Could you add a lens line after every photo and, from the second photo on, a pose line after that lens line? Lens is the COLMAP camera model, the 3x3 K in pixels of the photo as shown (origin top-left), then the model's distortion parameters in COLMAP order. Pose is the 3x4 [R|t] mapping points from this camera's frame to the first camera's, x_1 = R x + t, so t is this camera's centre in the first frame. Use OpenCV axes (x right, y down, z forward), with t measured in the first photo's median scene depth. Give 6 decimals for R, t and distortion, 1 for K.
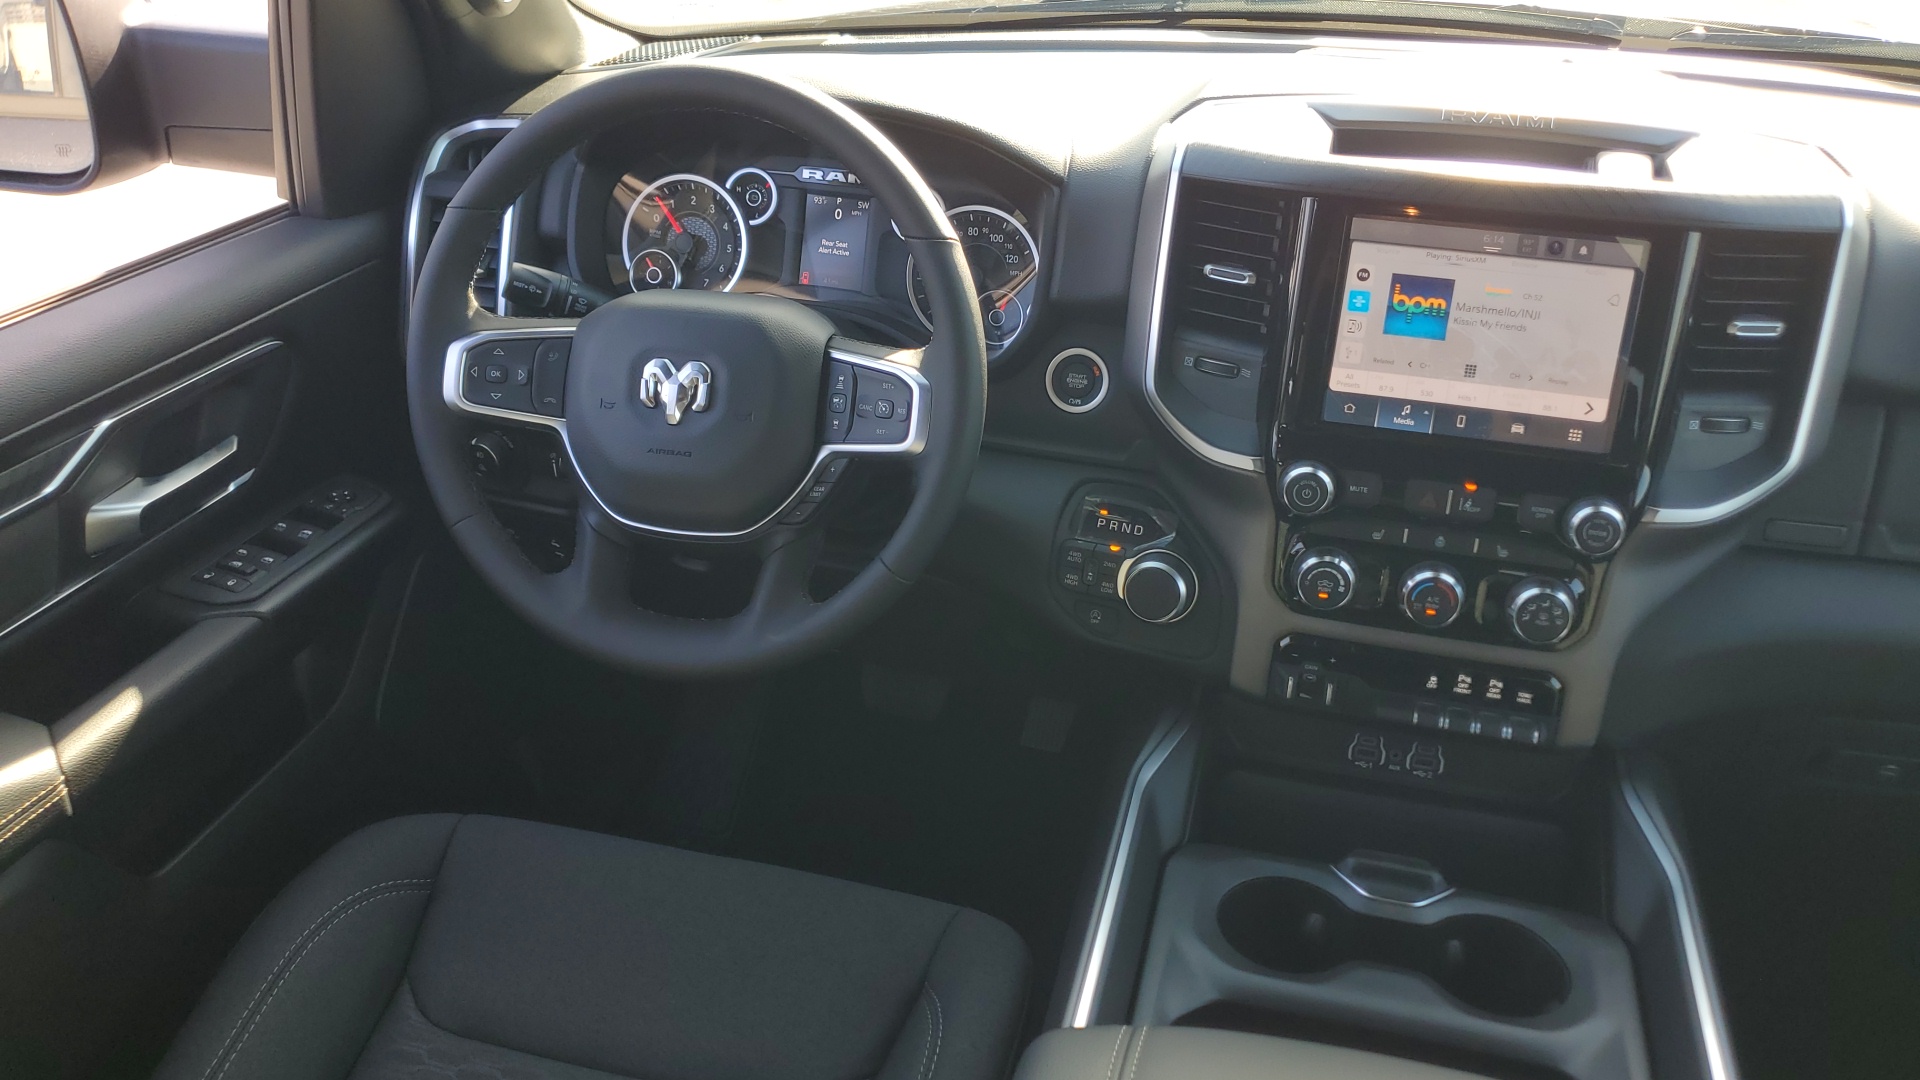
lens RADIAL K [[1438.7, 0, 960.0], [0, 1438.7, 540.0], [0, 0, 1]] dist [0.120153, -0.168912]
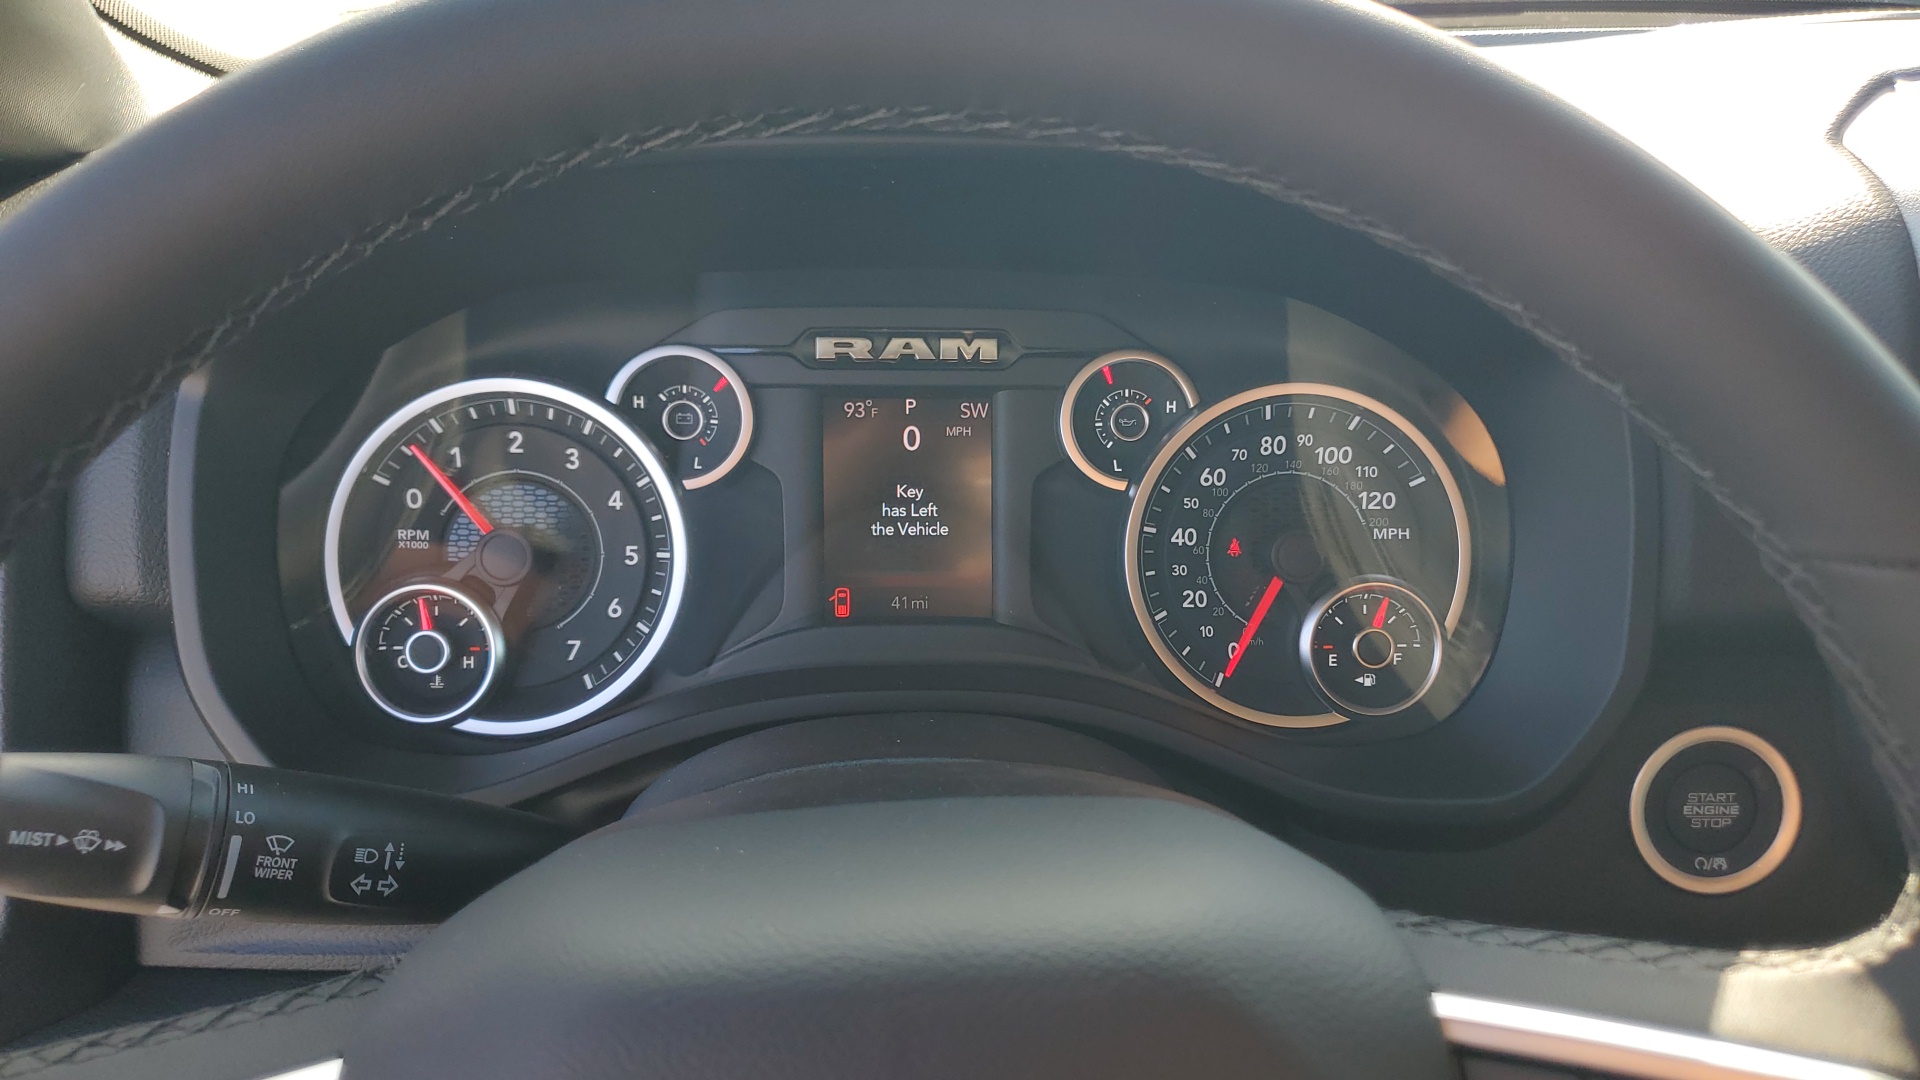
lens RADIAL K [[1472.3, 0, 961.6], [0, 1472.3, 563.9], [0, 0, 1]] dist [0.092562, -0.140732]
pose [[0.953554, -0.131001, 0.271243, -0.213411], [0.152935, 0.986335, -0.061276, -0.189180], [-0.259509, 0.099913, 0.960558, 0.704964]]
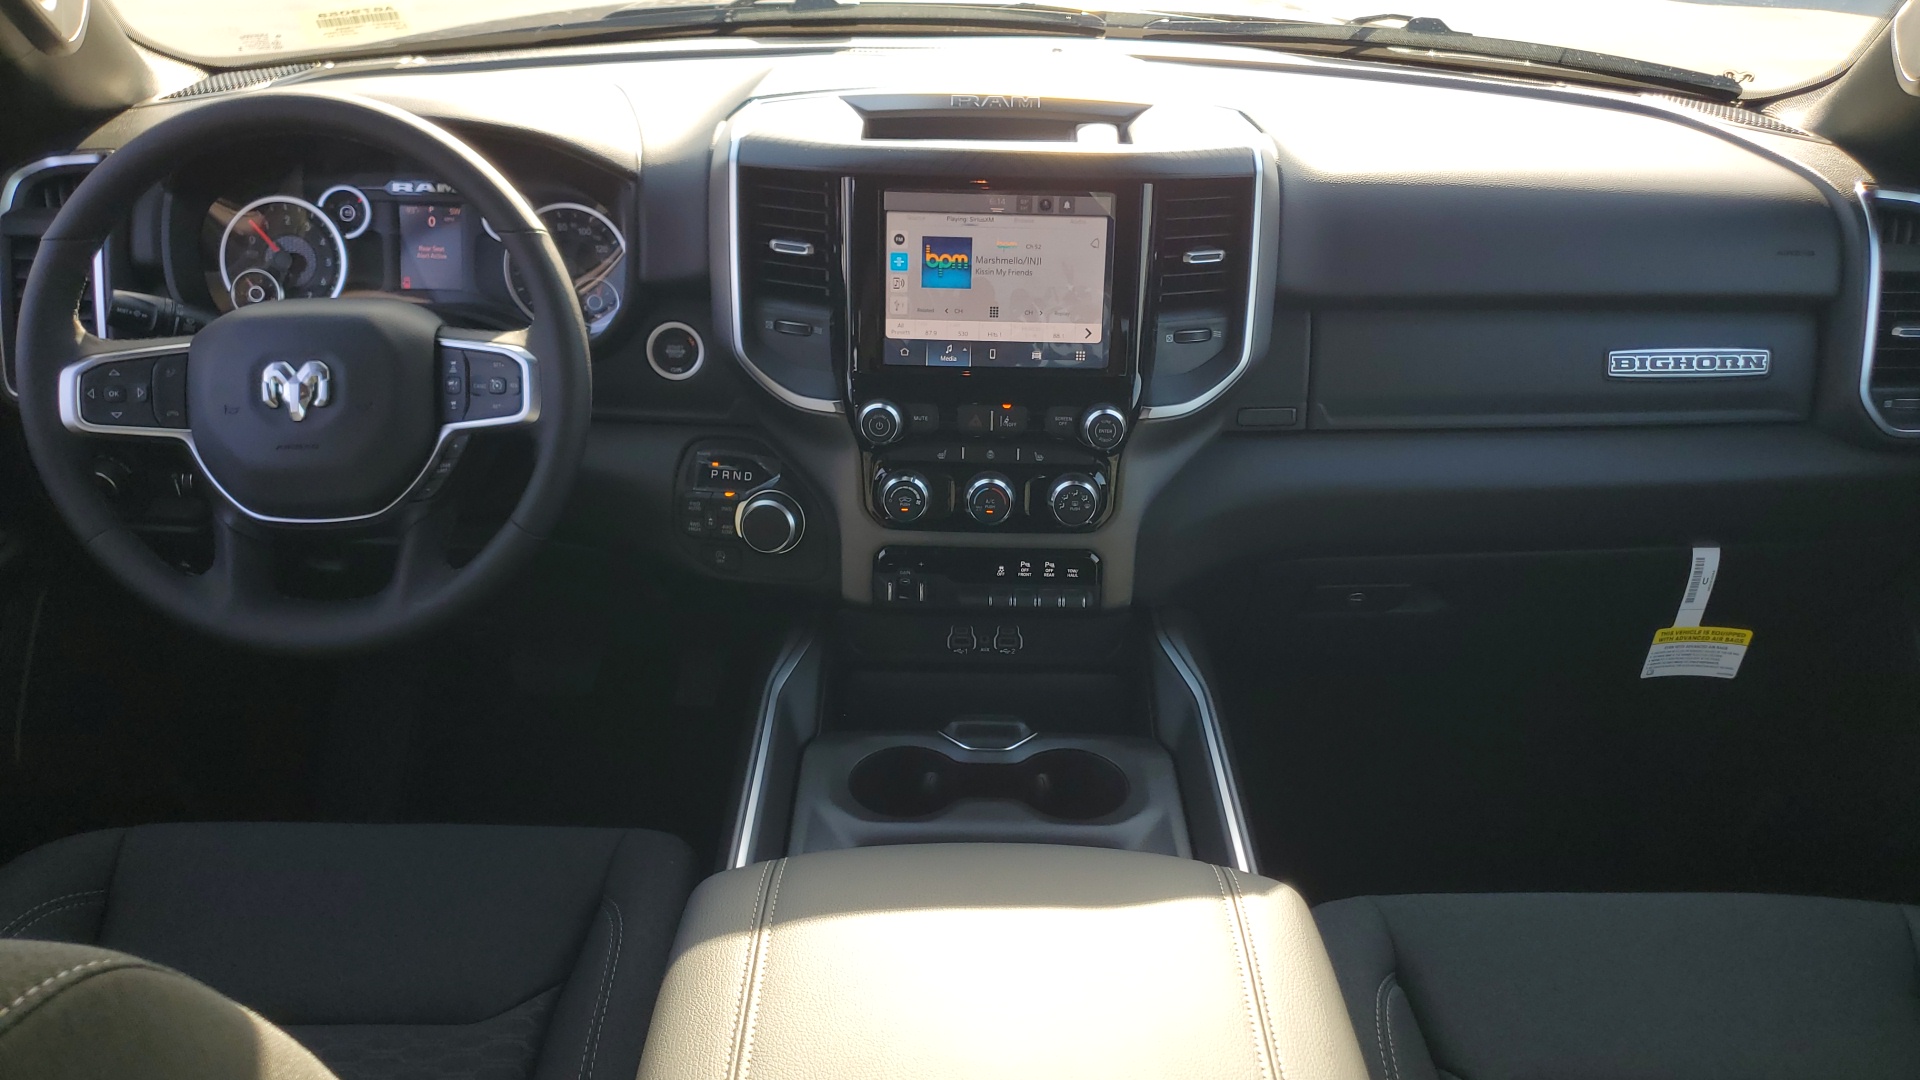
lens RADIAL K [[1472.3, 0, 961.6], [0, 1472.3, 563.9], [0, 0, 1]] dist [0.092562, -0.140732]
pose [[0.966871, -0.129239, 0.220130, 0.022400], [0.127200, 0.991599, 0.023475, 0.059448], [-0.221315, 0.005304, 0.975188, -0.193942]]
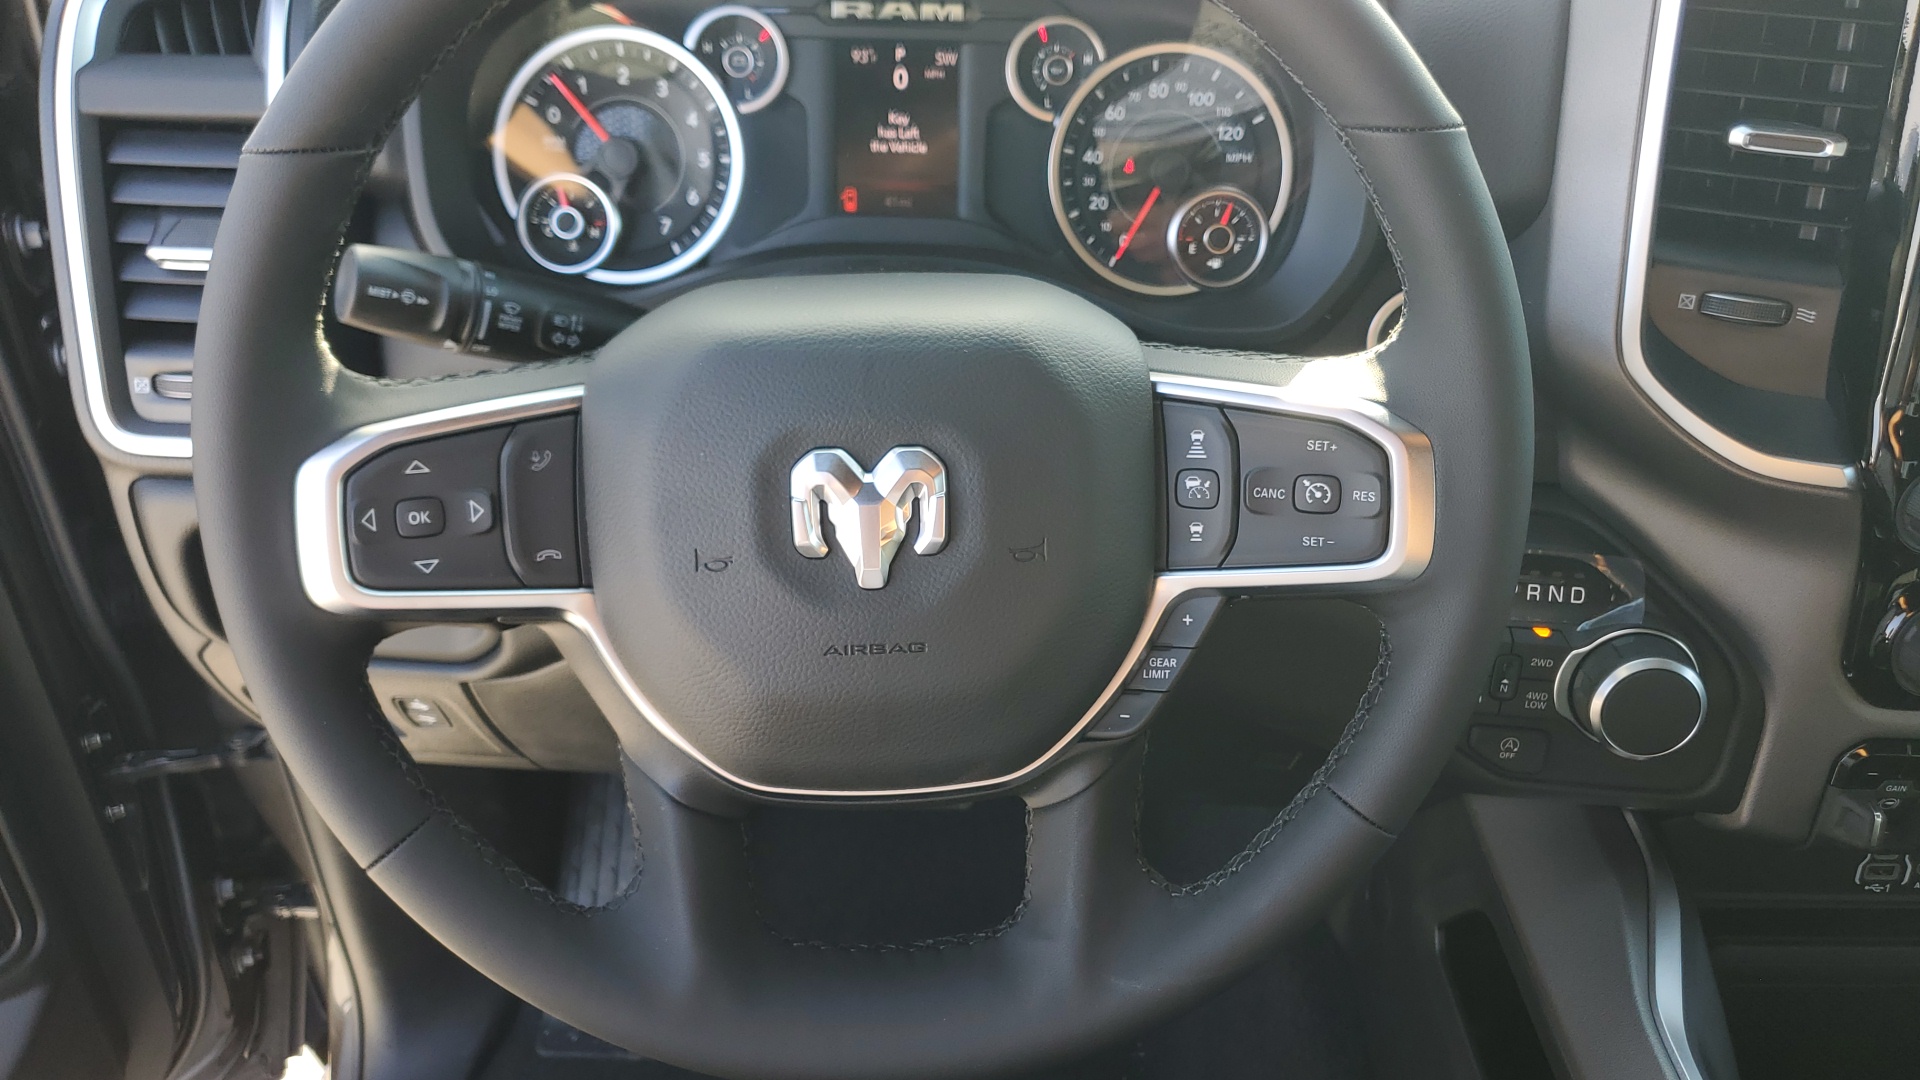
lens RADIAL K [[1449.9, 0, 953.6], [0, 1449.9, 563.6], [0, 0, 1]] dist [0.072751, -0.238074]
pose [[0.963178, -0.156041, 0.218953, -0.249016], [0.127527, 0.982062, 0.138891, -0.135249], [-0.236698, -0.105854, 0.965800, 0.501481]]
